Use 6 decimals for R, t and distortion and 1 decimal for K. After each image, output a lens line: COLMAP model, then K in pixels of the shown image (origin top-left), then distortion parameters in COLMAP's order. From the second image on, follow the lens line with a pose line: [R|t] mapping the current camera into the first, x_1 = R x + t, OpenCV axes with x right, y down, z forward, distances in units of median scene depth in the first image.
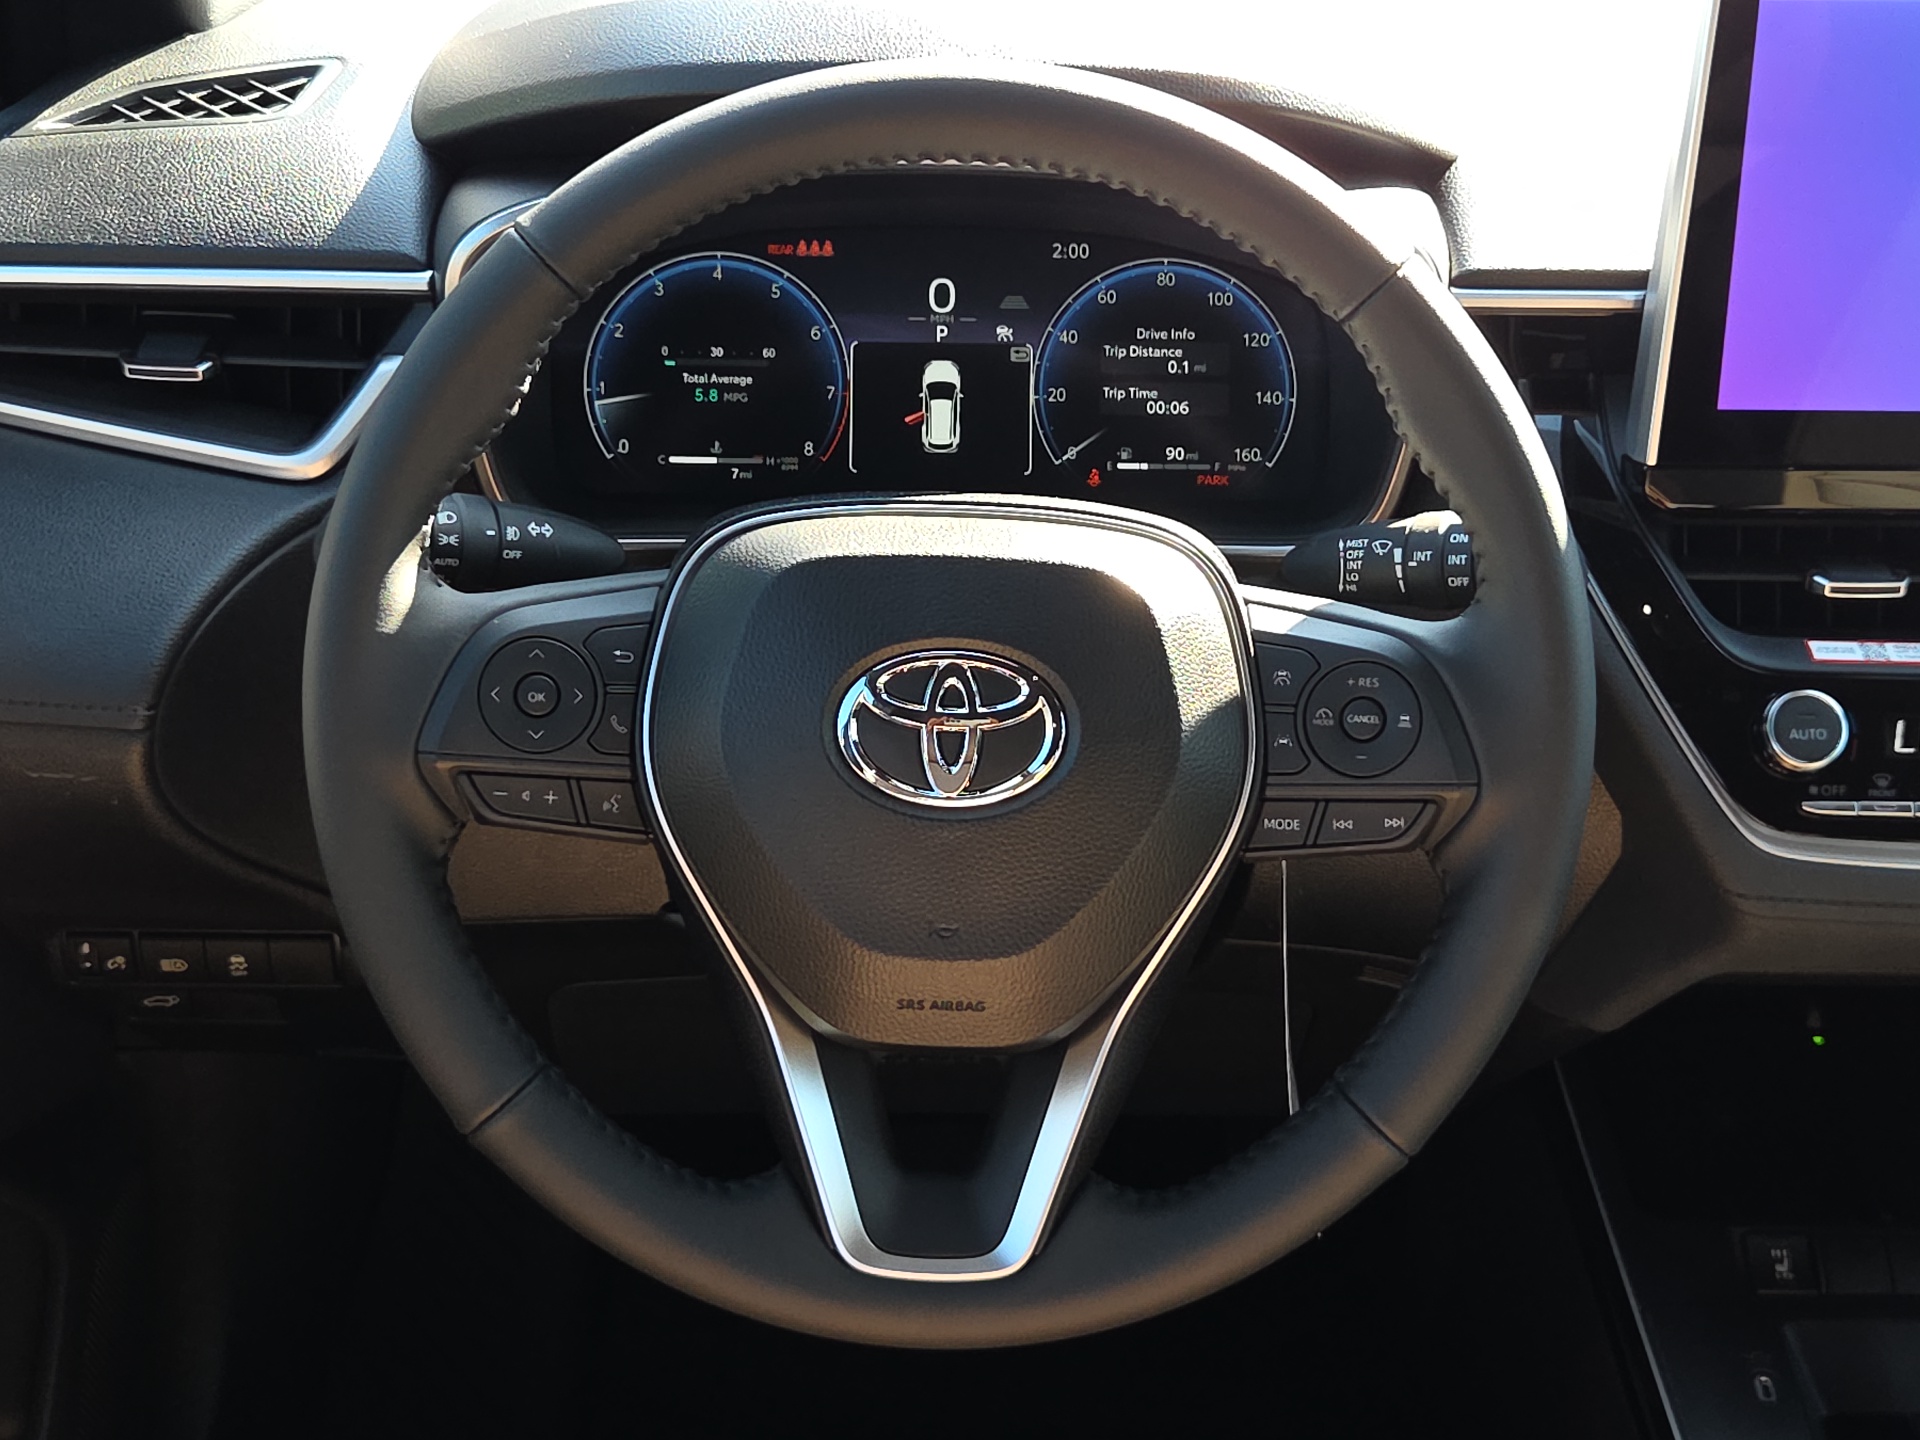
lens RADIAL K [[2874.3, 0, 973.3], [0, 2874.3, 675.1], [0, 0, 1]] dist [0.156371, -0.745275]
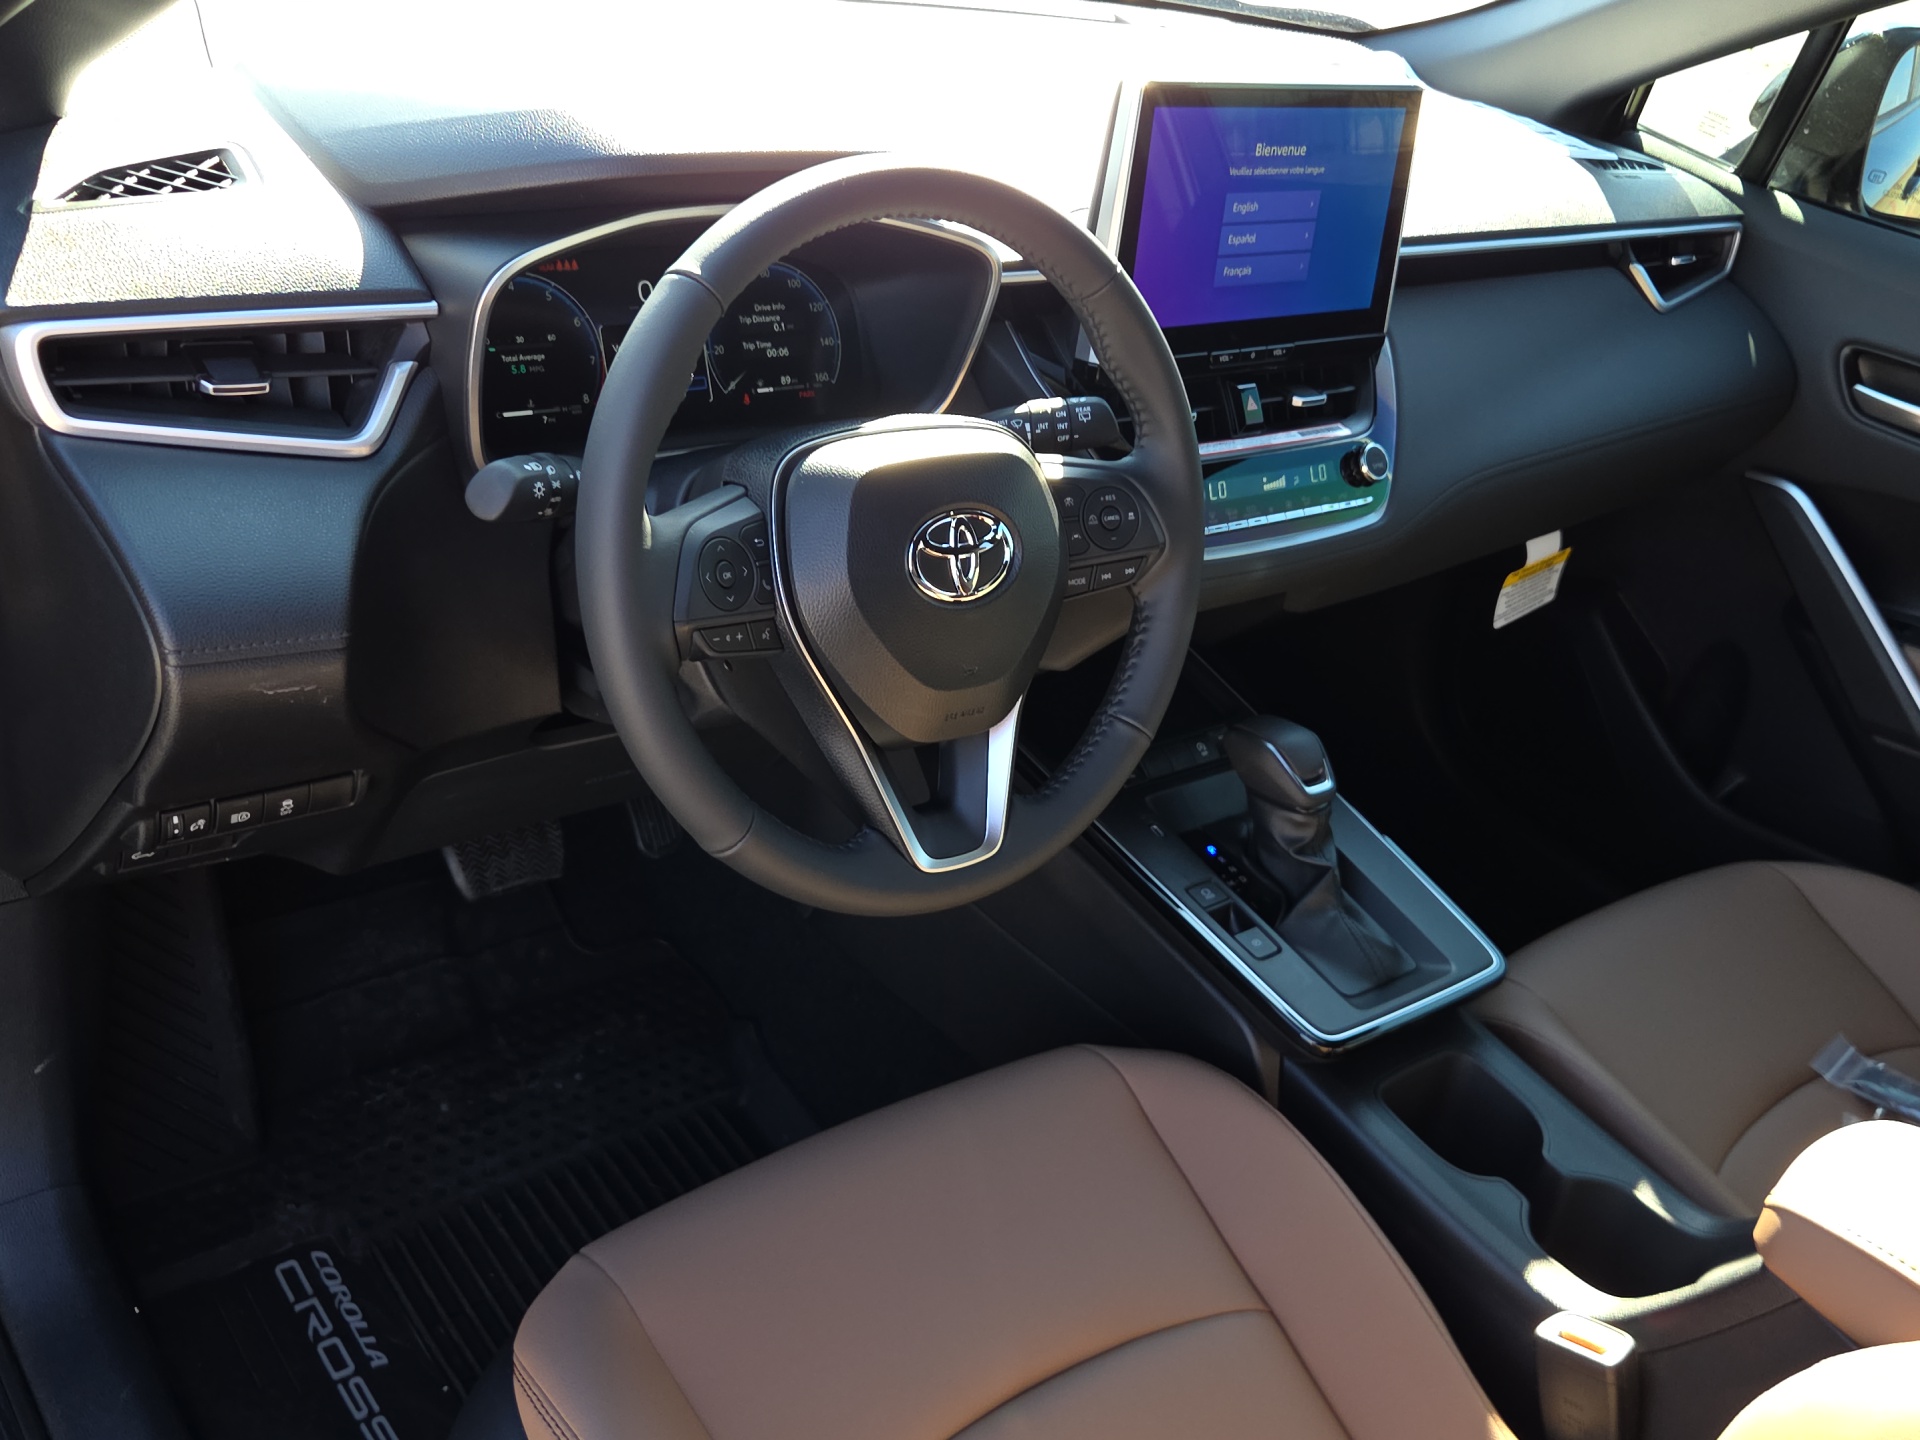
lens RADIAL K [[1816.4, 0, 952.2], [0, 1816.4, 698.6], [0, 0, 1]] dist [0.073984, -0.128796]
pose [[0.792022, -0.194353, 0.578730, -0.497076], [0.120722, 0.979113, 0.163598, -0.057557], [-0.598438, -0.059708, 0.798941, 0.095077]]
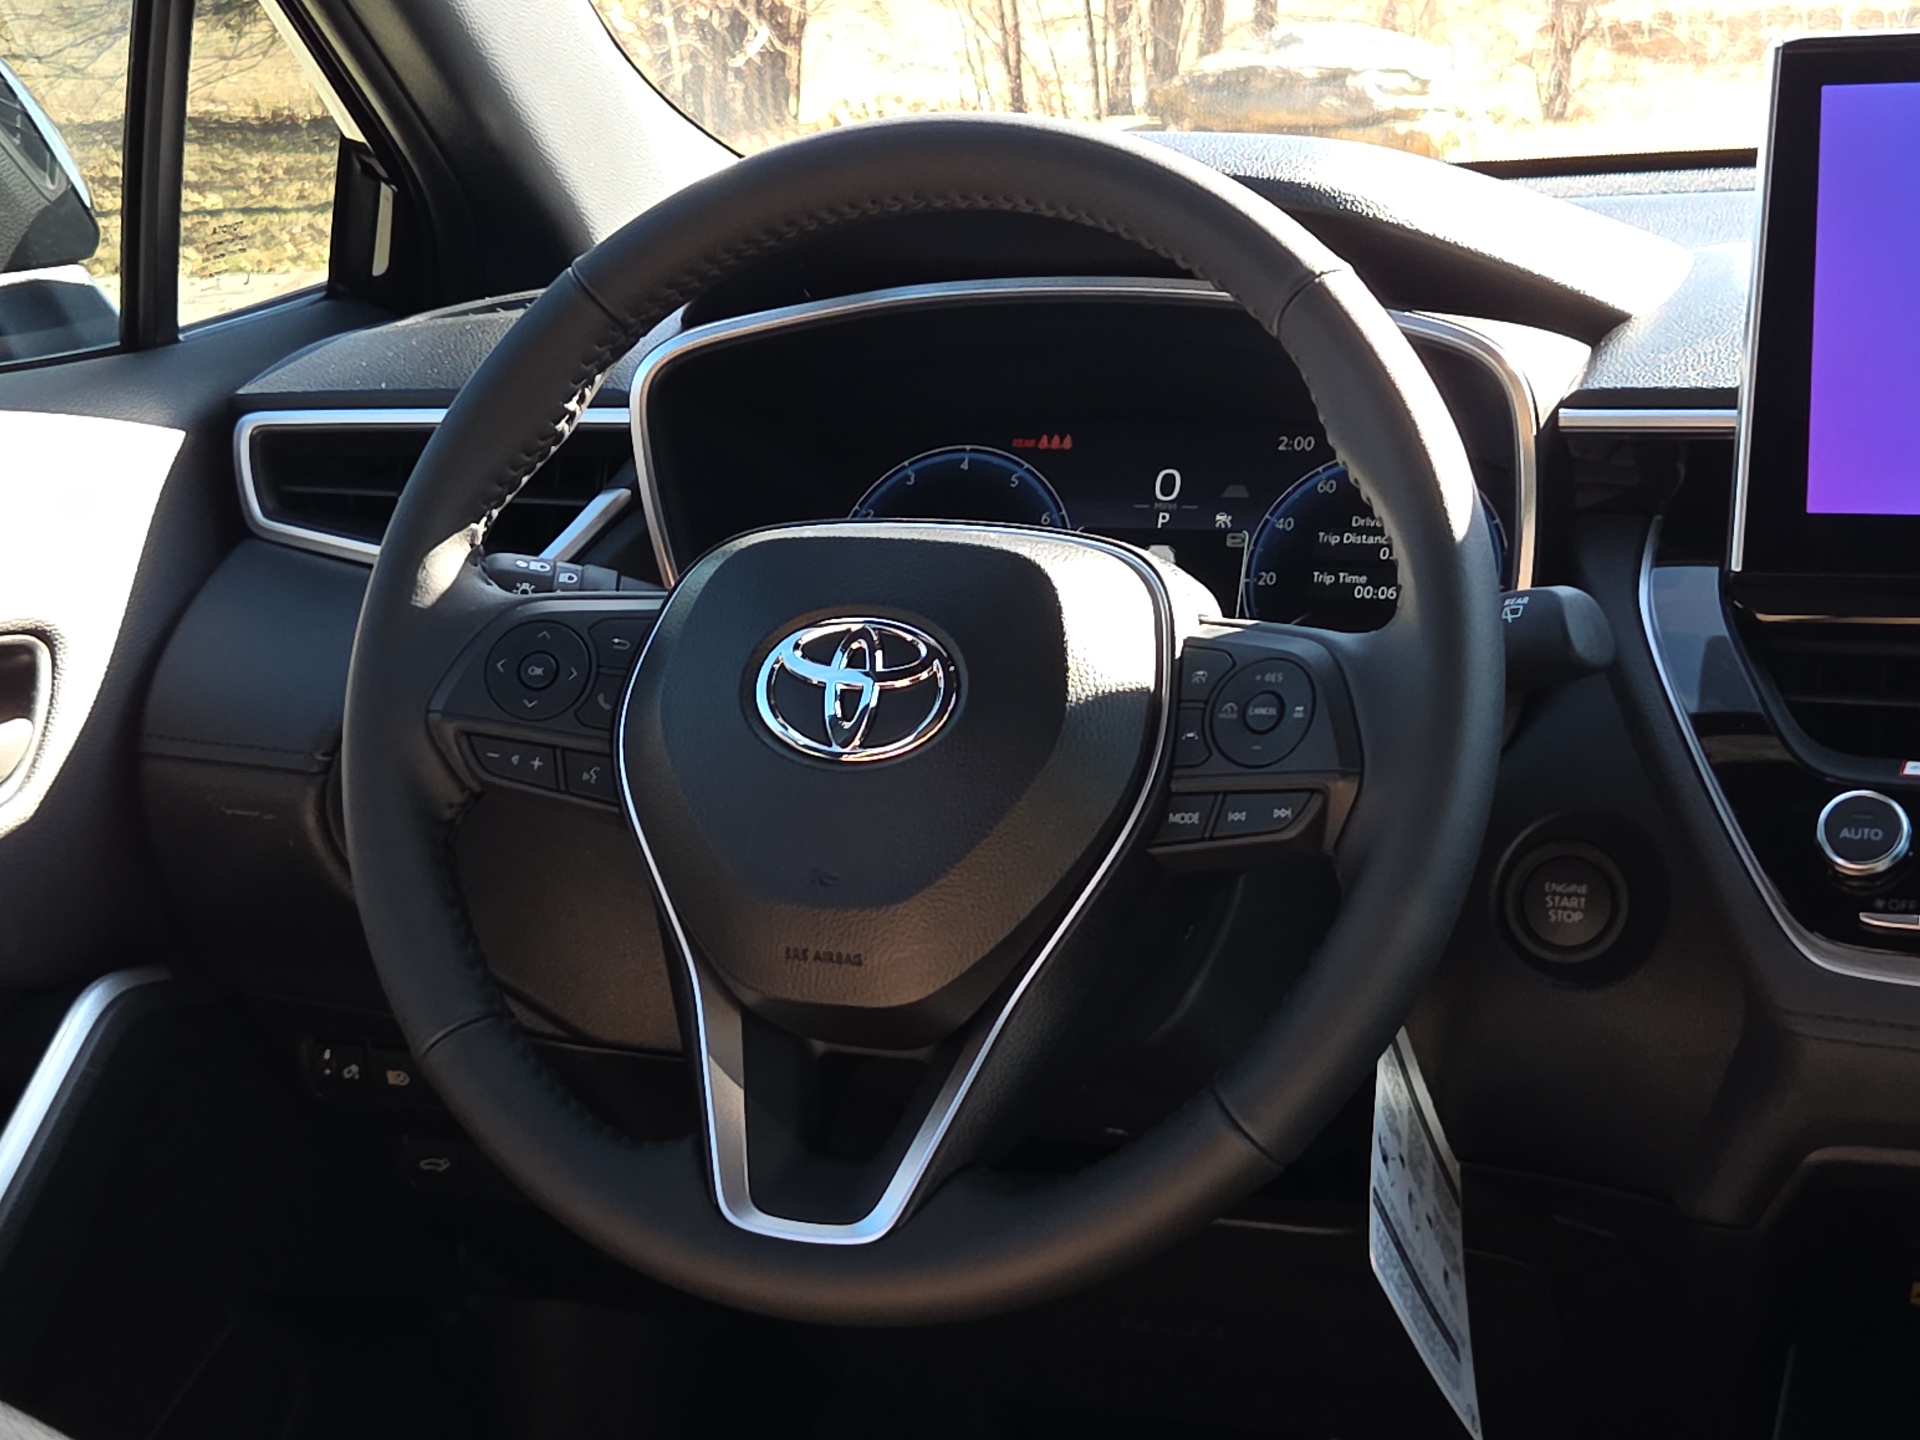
lens RADIAL K [[3327.0, 0, 949.6], [0, 3327.0, 678.0], [0, 0, 1]] dist [0.109387, -0.286922]
pose [[0.925158, 0.020859, -0.379009, 0.364692], [-0.123588, 0.960636, -0.248808, 0.235451], [0.358899, 0.277027, 0.891318, -0.053977]]
